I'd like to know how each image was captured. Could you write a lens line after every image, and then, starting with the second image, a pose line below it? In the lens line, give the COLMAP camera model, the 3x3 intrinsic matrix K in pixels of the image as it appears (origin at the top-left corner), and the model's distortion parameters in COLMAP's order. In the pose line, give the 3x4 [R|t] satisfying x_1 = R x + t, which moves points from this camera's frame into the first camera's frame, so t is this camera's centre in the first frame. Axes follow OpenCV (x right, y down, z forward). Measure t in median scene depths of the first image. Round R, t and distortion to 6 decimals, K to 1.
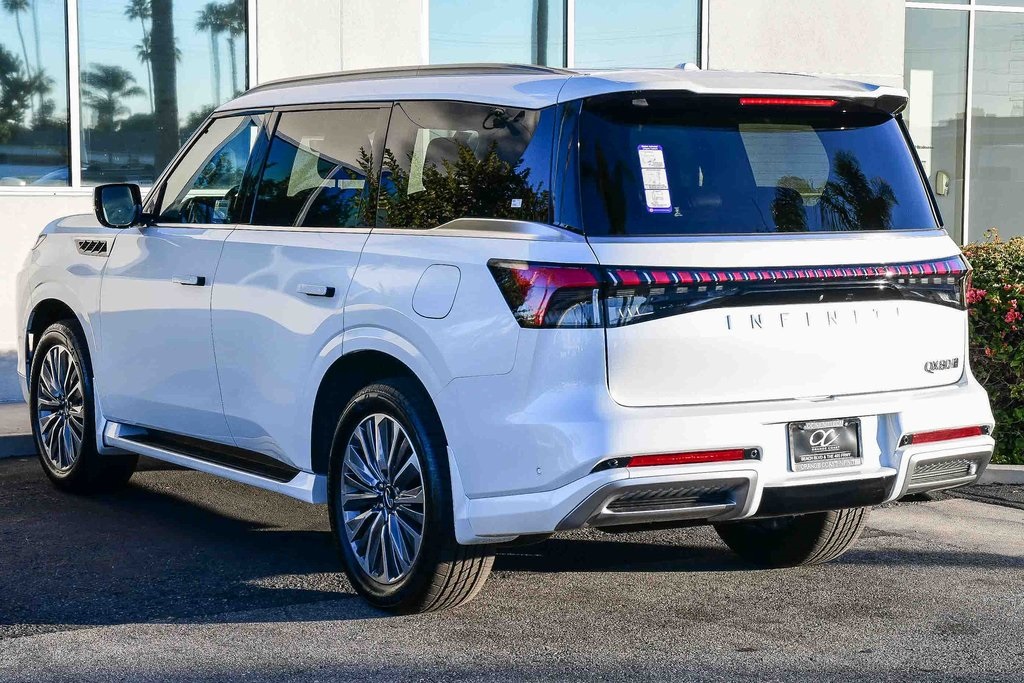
lens RADIAL K [[2182.8, 0, 512.0], [0, 2182.8, 341.5], [0, 0, 1]] dist [0.062890, 0.428851]
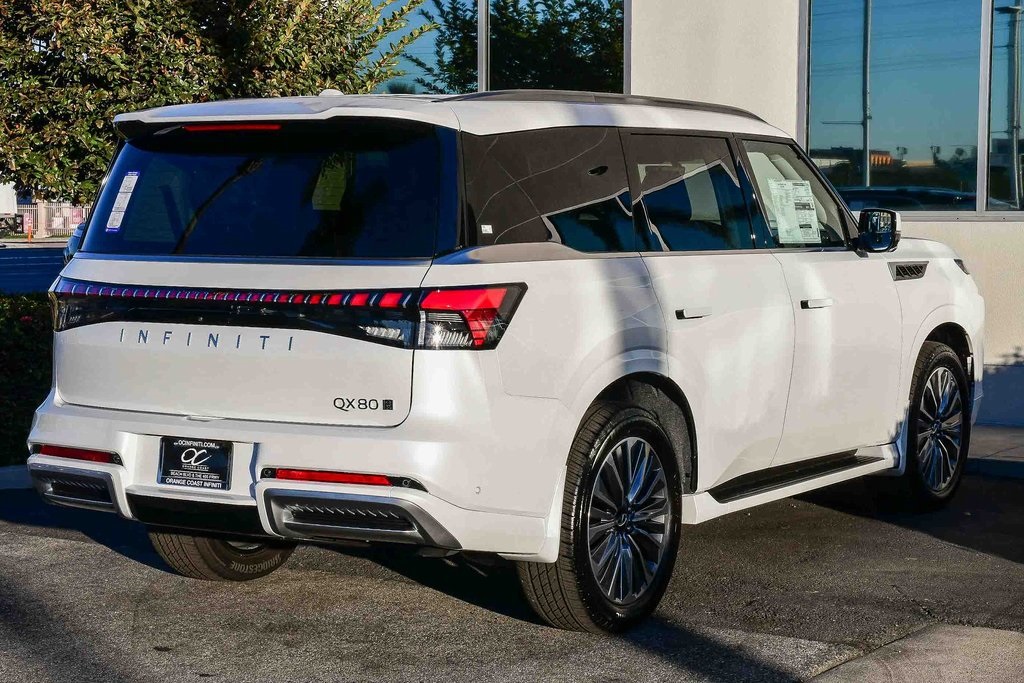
lens RADIAL K [[2148.5, 0, 512.0], [0, 2148.5, 341.5], [0, 0, 1]] dist [0.070632, 0.319334]
pose [[0.412696, 0.062740, -0.908705, 1.115784], [-0.072501, 0.996722, 0.035890, -0.056311], [0.907979, 0.051070, 0.415892, 0.716736]]
